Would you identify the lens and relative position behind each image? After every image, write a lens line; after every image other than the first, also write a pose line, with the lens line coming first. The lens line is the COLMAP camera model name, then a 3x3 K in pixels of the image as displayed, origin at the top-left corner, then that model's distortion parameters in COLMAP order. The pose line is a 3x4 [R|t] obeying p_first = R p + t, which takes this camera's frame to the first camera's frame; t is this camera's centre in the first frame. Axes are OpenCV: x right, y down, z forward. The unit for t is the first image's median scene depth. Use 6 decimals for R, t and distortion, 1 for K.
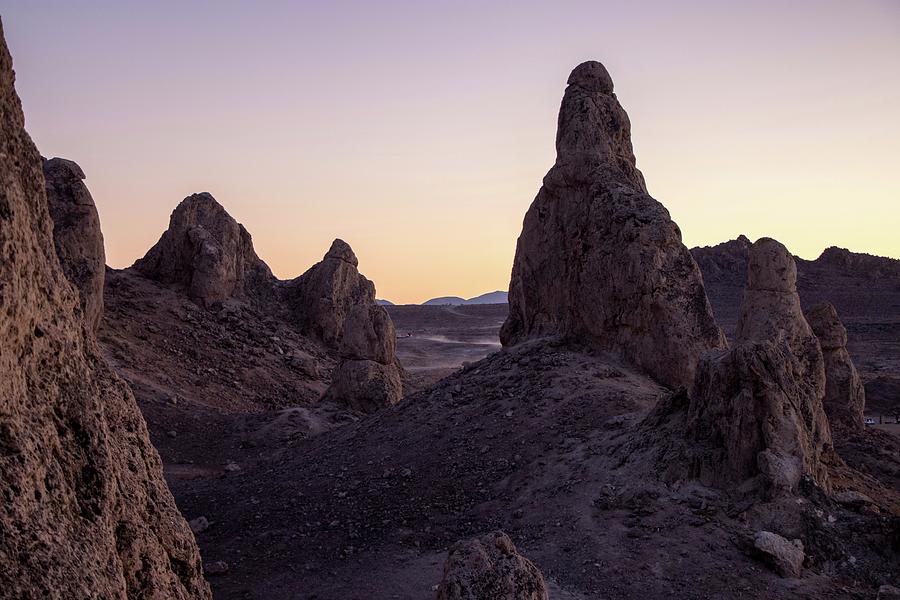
lens RADIAL K [[2680.1, 0, 450.0], [0, 2680.1, 300.0], [0, 0, 1]] dist [0.673340, 0.572769]
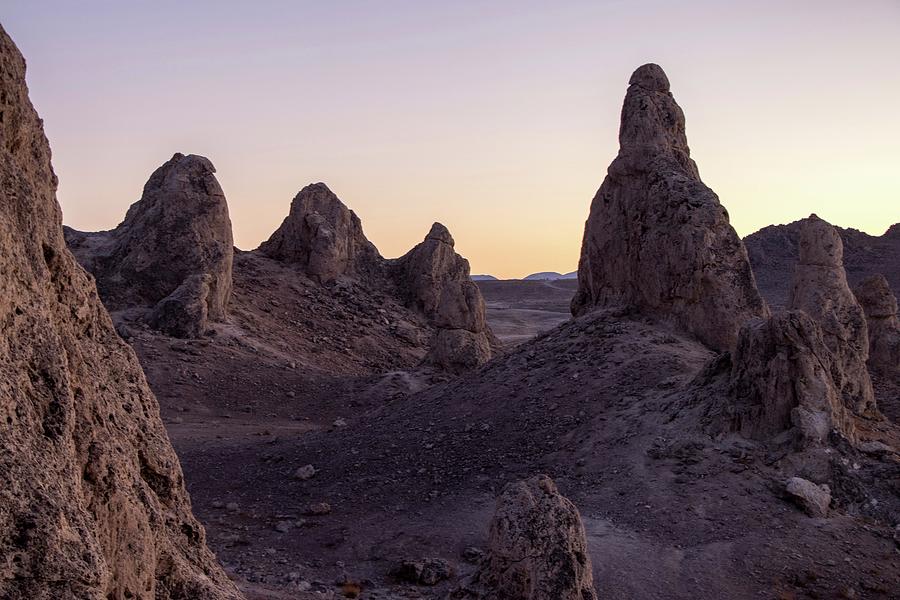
lens RADIAL K [[2680.1, 0, 450.0], [0, 2680.1, 300.0], [0, 0, 1]] dist [0.673340, 0.572769]
pose [[0.996542, -0.006501, -0.082832, 0.063741], [0.007441, 0.999911, 0.011048, -0.002757], [0.082753, -0.011626, 0.996502, -0.140866]]
